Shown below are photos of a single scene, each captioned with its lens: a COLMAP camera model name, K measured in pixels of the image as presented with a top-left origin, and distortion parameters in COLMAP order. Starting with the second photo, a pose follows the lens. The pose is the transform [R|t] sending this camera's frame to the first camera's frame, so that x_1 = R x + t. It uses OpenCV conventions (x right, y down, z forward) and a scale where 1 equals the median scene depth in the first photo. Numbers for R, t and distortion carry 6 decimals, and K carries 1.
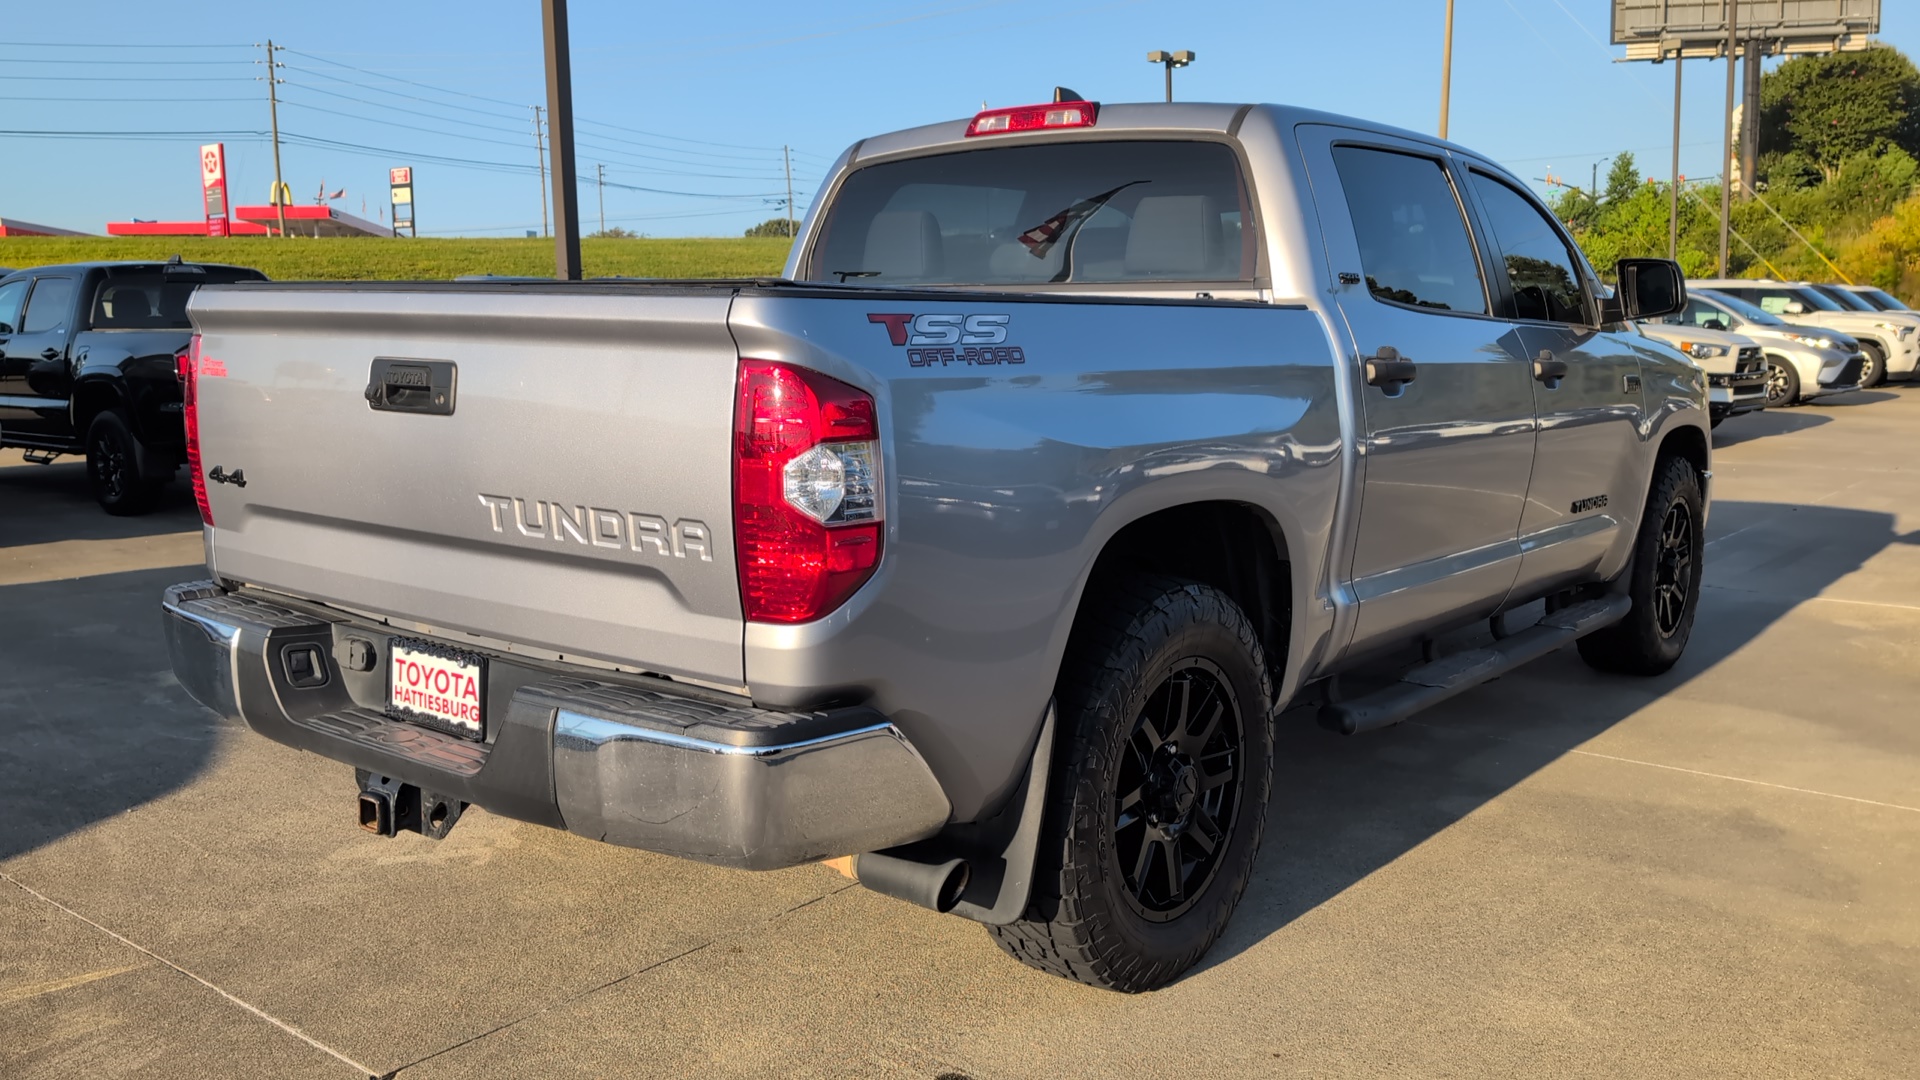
lens RADIAL K [[1601.8, 0, 960.0], [0, 1601.8, 540.0], [0, 0, 1]] dist [0.024297, -0.013229]
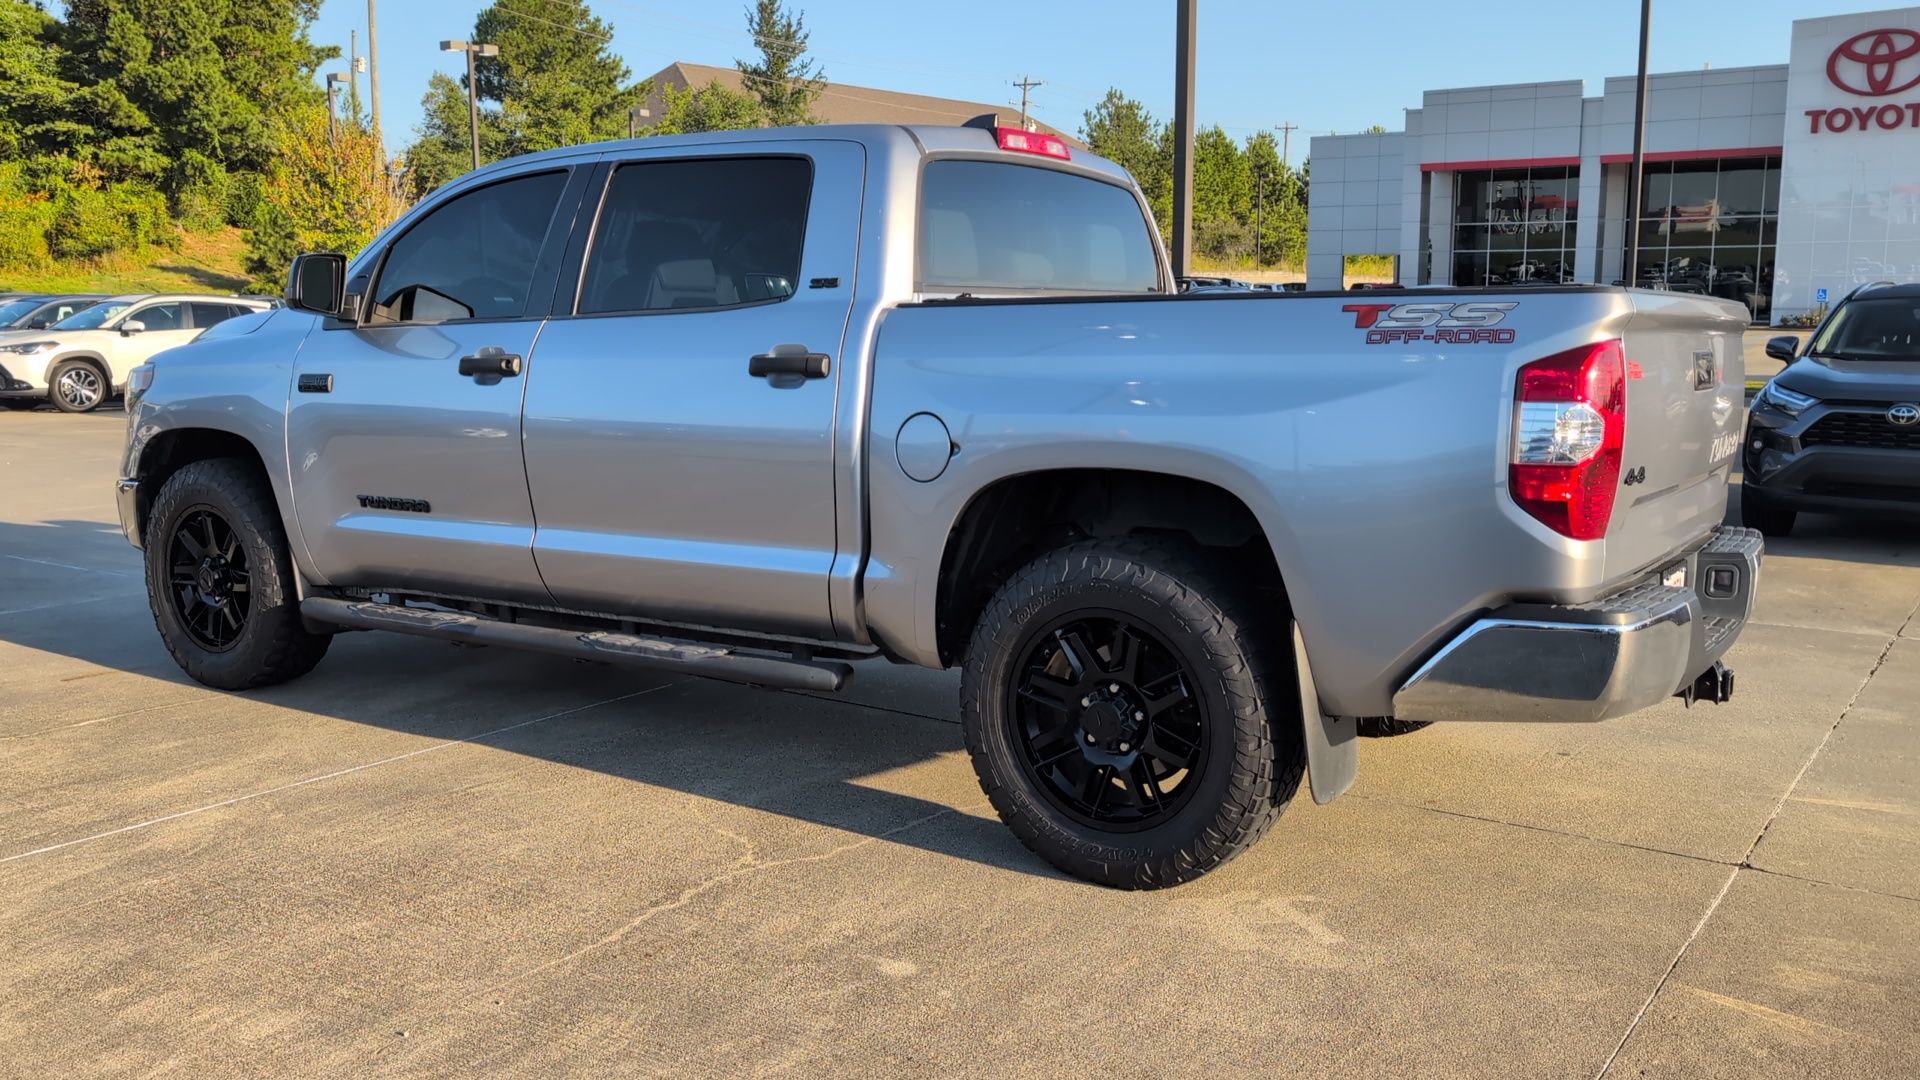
lens RADIAL K [[1601.8, 0, 960.0], [0, 1601.8, 540.0], [0, 0, 1]] dist [0.024297, -0.013229]
pose [[-0.059905, -0.144838, 0.987640, -1.296424], [0.156629, 0.975797, 0.152602, -0.193526], [-0.985839, 0.163835, -0.035769, 1.320008]]
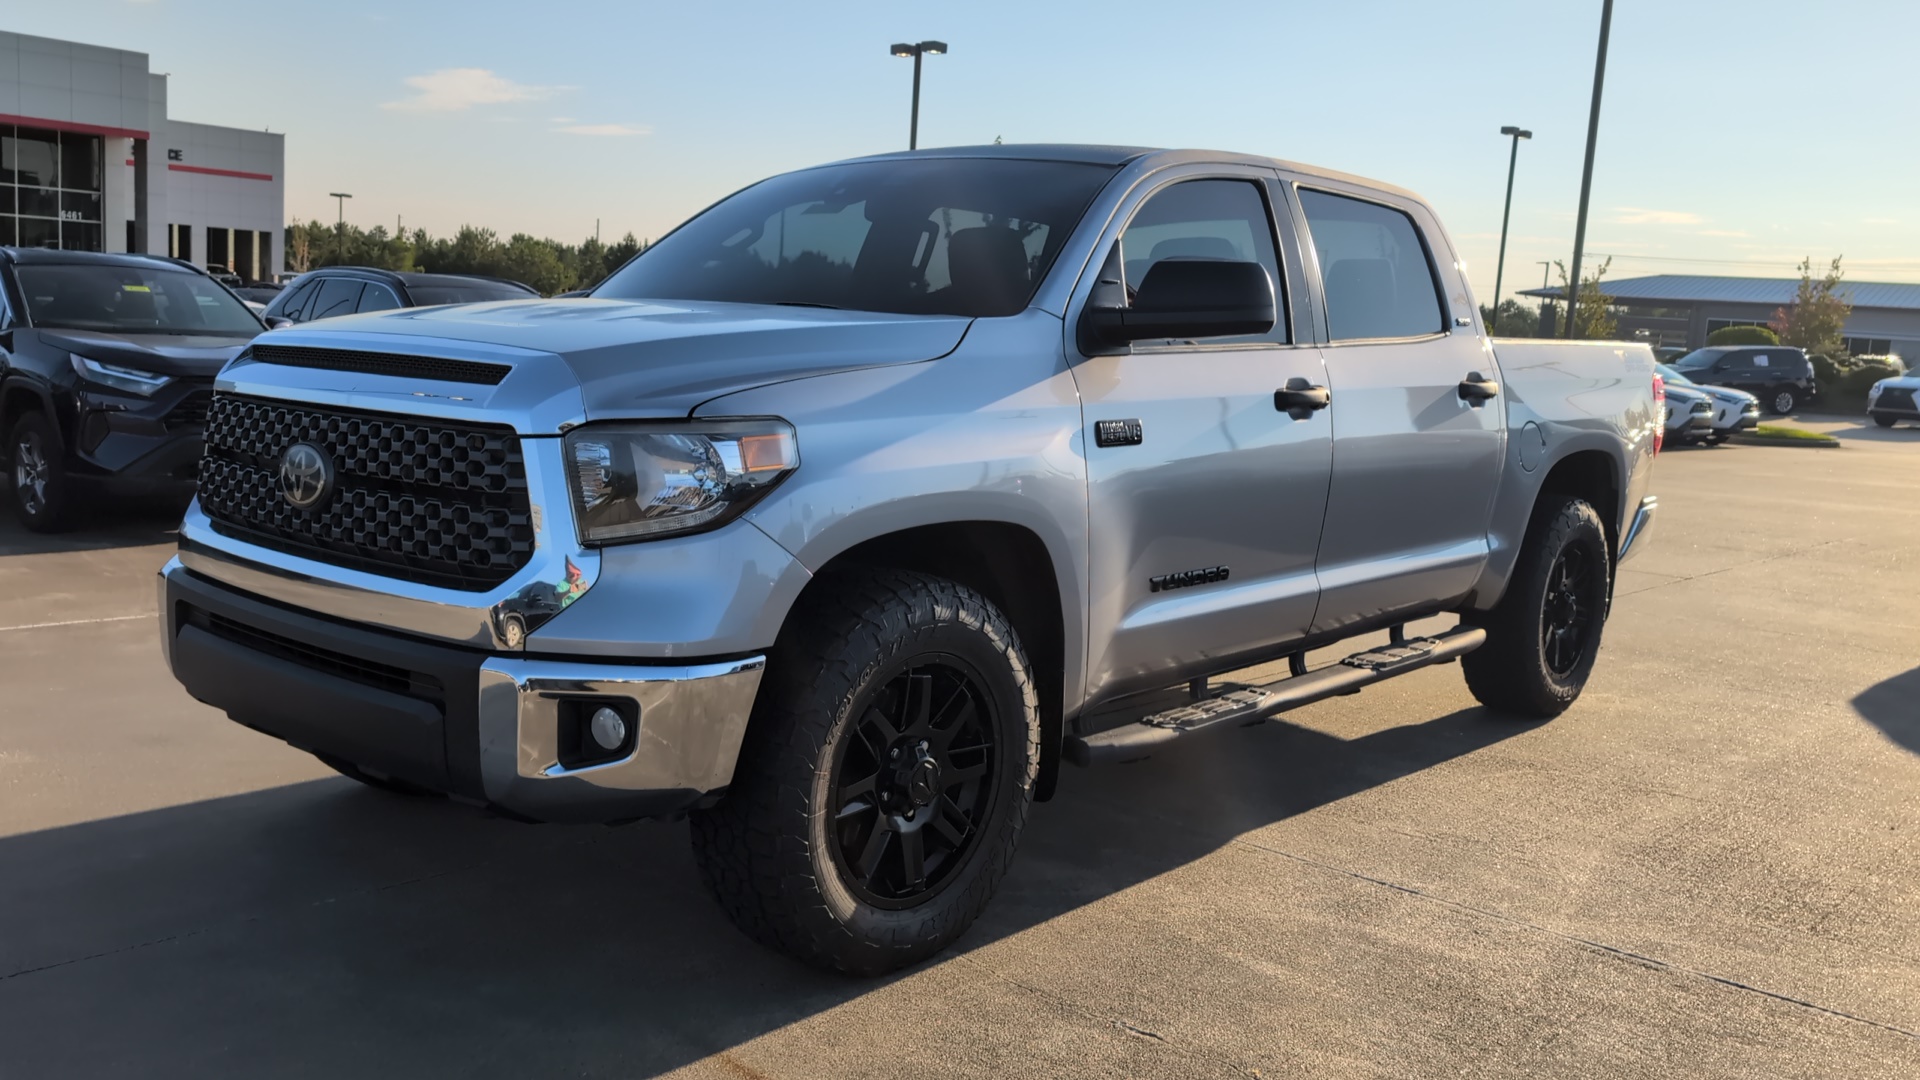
lens RADIAL K [[1601.8, 0, 960.0], [0, 1601.8, 540.0], [0, 0, 1]] dist [0.024297, -0.013229]
pose [[-0.994795, -0.059238, 0.082905, 0.688129], [-0.033460, 0.958436, 0.283339, -0.499734], [-0.096243, 0.279091, -0.955430, 3.324741]]
